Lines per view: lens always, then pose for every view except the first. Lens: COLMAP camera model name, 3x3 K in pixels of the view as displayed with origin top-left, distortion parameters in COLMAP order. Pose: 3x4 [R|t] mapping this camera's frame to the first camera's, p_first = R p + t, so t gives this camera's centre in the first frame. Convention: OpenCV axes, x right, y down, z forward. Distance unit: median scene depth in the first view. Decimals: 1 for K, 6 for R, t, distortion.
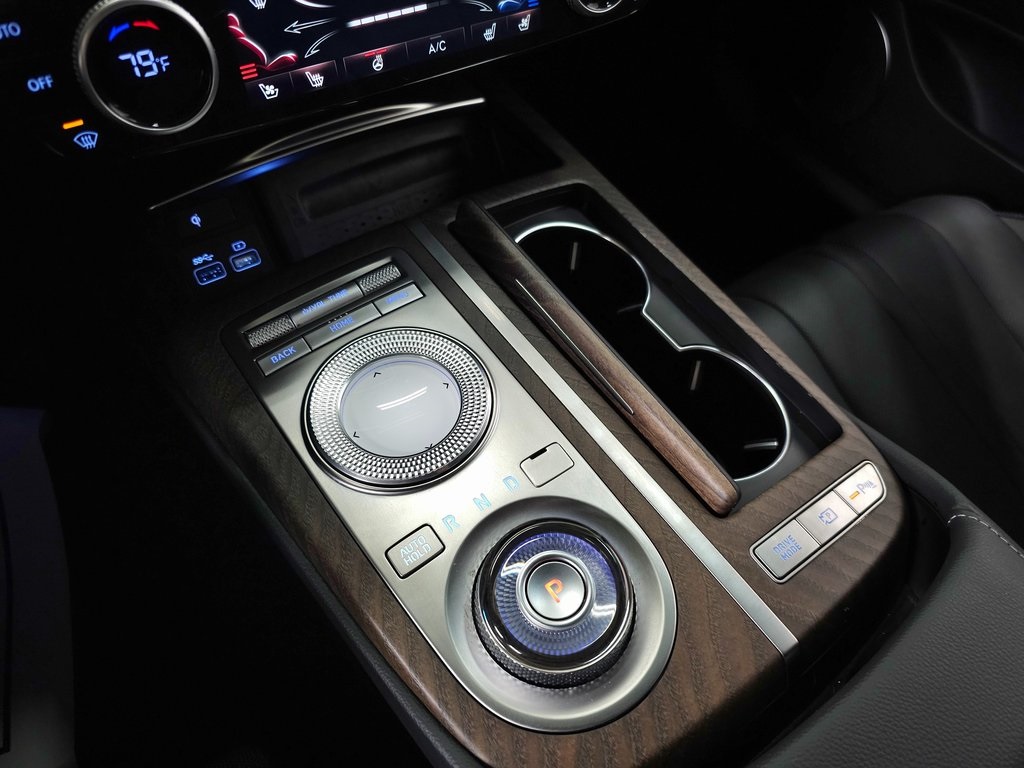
lens RADIAL K [[708.8, 0, 512.0], [0, 708.8, 384.0], [0, 0, 1]] dist [0.090819, -0.117719]
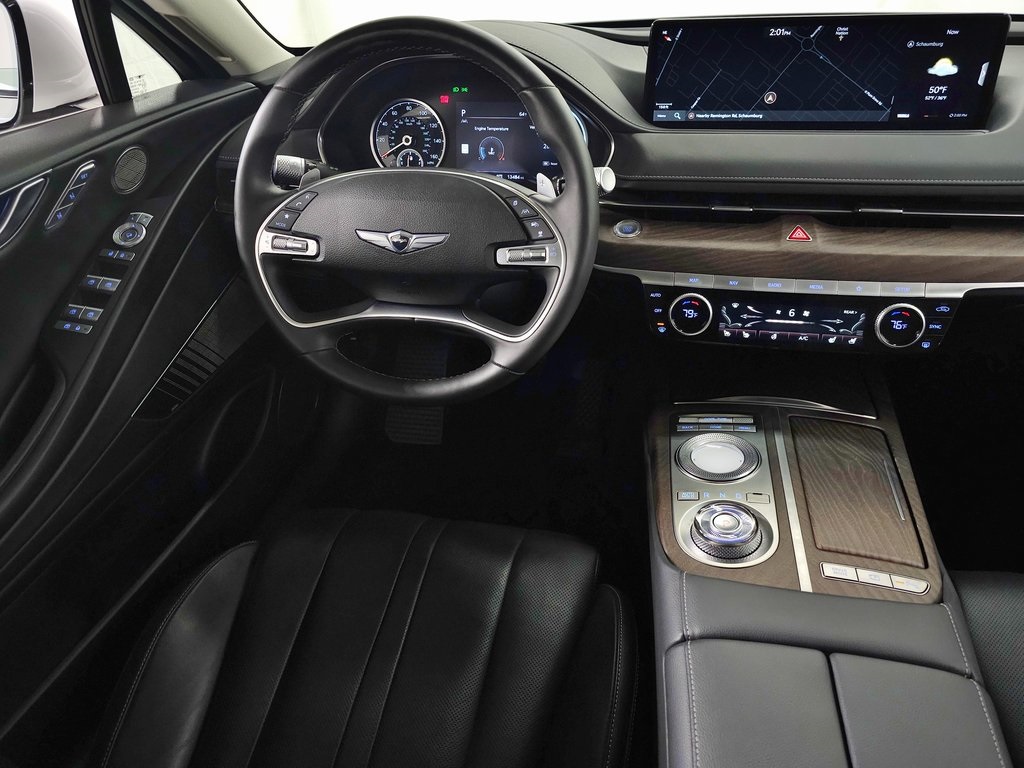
lens RADIAL K [[708.8, 0, 512.0], [0, 708.8, 384.0], [0, 0, 1]] dist [0.090819, -0.117719]
pose [[0.664974, 0.286191, -0.689858, 0.984438], [-0.531348, 0.830391, -0.167690, 0.603903], [0.524860, 0.478065, 0.704255, -1.175864]]
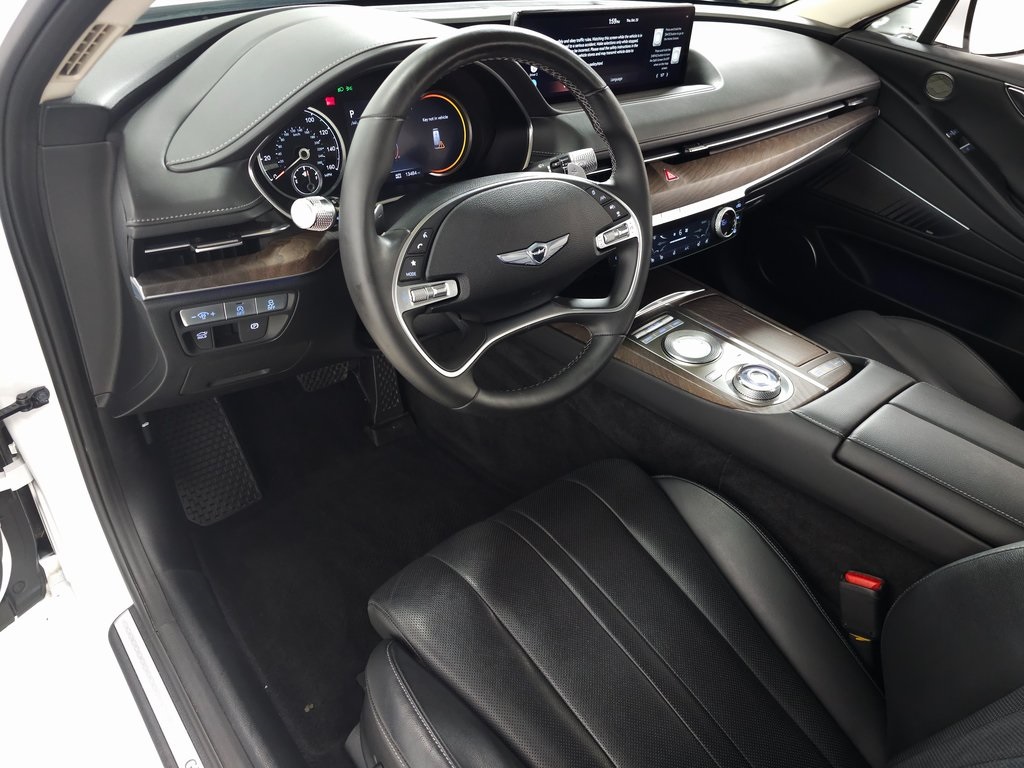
lens RADIAL K [[708.8, 0, 512.0], [0, 708.8, 384.0], [0, 0, 1]] dist [0.090819, -0.117719]
pose [[0.996667, -0.063087, 0.051722, -1.170879], [0.075841, 0.950105, -0.302569, 1.119162], [-0.030053, 0.305483, 0.951723, -2.024641]]
